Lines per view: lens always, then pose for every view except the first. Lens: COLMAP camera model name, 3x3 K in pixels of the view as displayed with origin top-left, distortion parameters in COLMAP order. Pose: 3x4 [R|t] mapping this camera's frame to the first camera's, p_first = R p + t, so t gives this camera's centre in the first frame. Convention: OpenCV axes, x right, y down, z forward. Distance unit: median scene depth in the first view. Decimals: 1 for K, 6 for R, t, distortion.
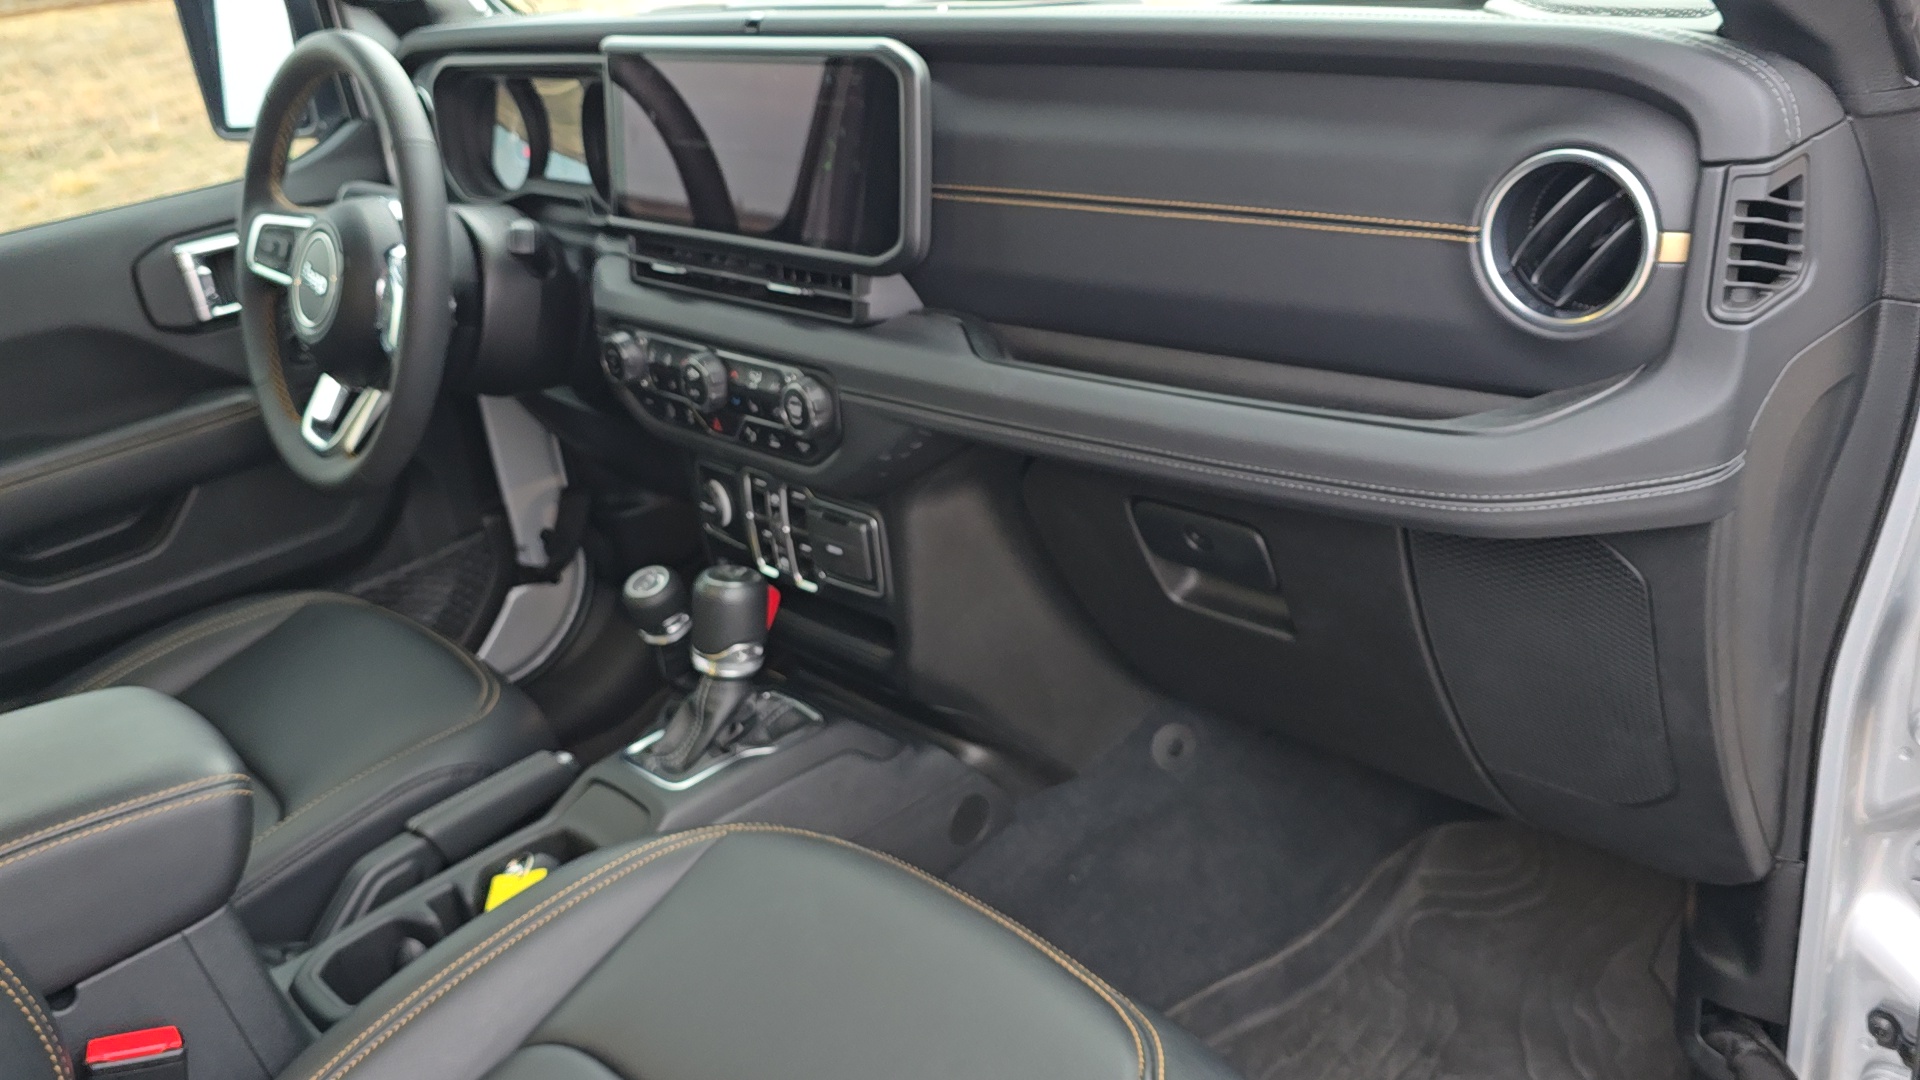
lens RADIAL K [[1573.5, 0, 963.4], [0, 1573.5, 550.9], [0, 0, 1]] dist [-0.013237, 0.000457]
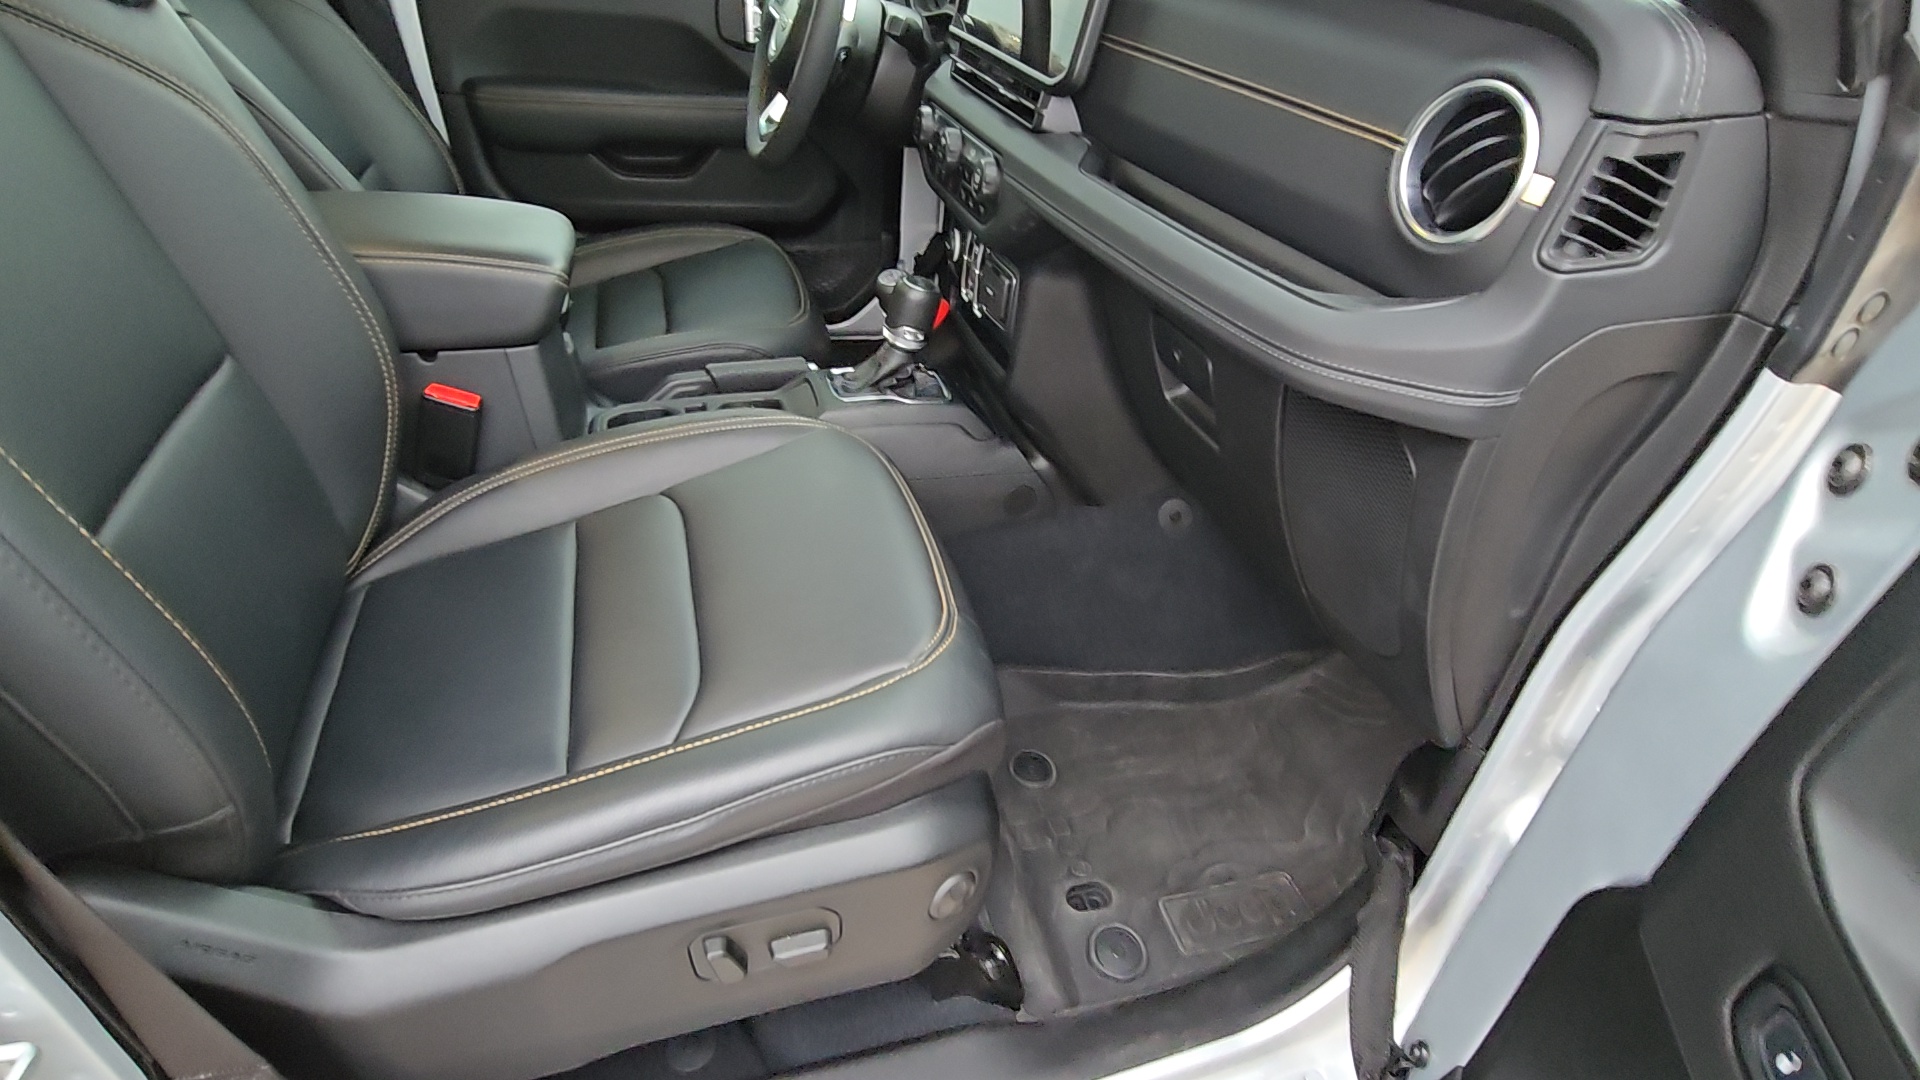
lens RADIAL K [[949.5, 0, 960.0], [0, 949.5, 540.0], [0, 0, 1]] dist [-0.002769, -0.000690]
pose [[0.879435, 0.410259, -0.241416, 0.230419], [-0.357580, 0.904127, 0.233863, 0.013328], [0.314215, -0.119342, 0.941821, 0.134795]]
